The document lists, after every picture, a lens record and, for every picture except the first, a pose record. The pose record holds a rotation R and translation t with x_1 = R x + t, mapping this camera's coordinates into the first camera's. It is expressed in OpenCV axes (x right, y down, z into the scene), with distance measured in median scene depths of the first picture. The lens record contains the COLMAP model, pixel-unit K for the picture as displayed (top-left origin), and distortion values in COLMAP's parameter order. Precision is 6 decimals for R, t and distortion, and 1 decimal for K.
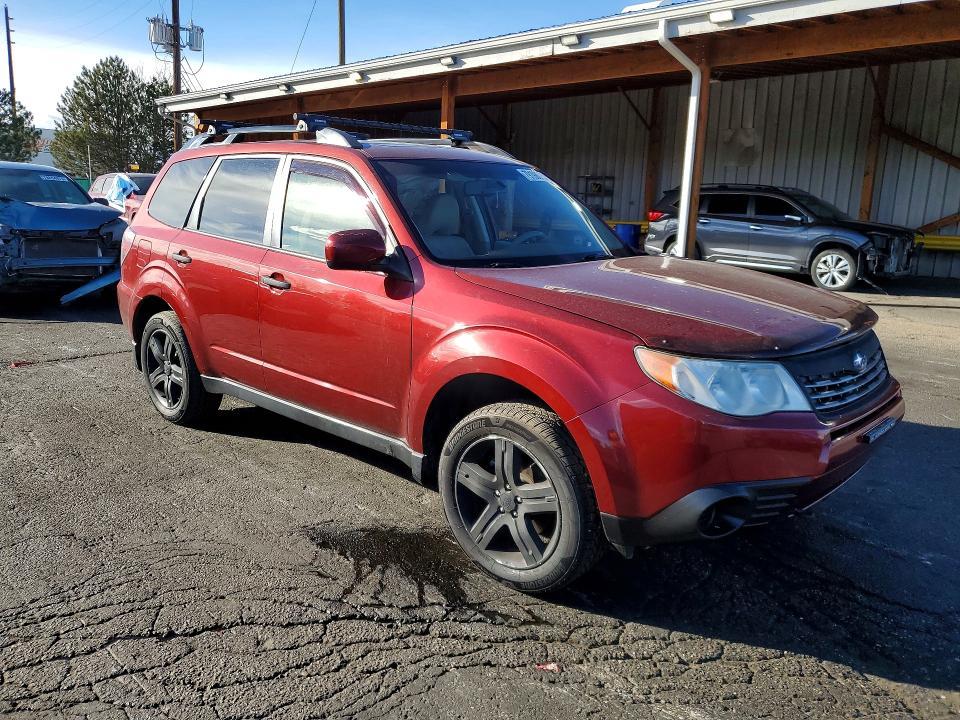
lens RADIAL K [[758.3, 0, 464.1], [0, 758.3, 360.9], [0, 0, 1]] dist [0.017861, 0.010015]
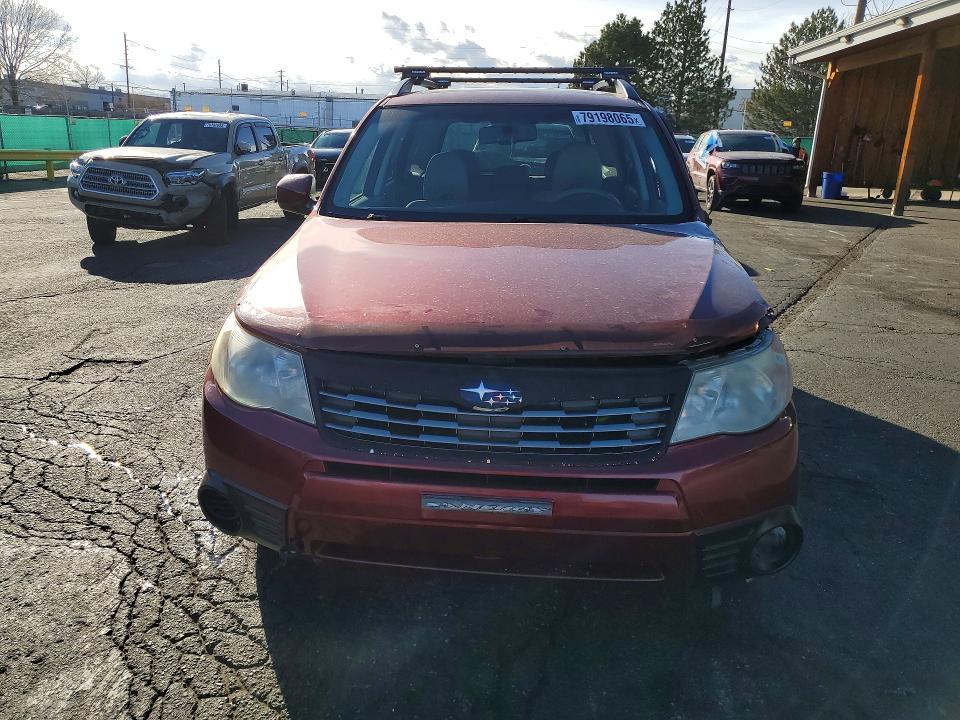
lens RADIAL K [[758.3, 0, 464.1], [0, 758.3, 360.9], [0, 0, 1]] dist [0.017861, 0.010015]
pose [[0.617263, 0.214530, -0.756943, 0.158336], [-0.175871, 0.975384, 0.133023, -0.017721], [0.766848, 0.051014, 0.639799, 0.089668]]
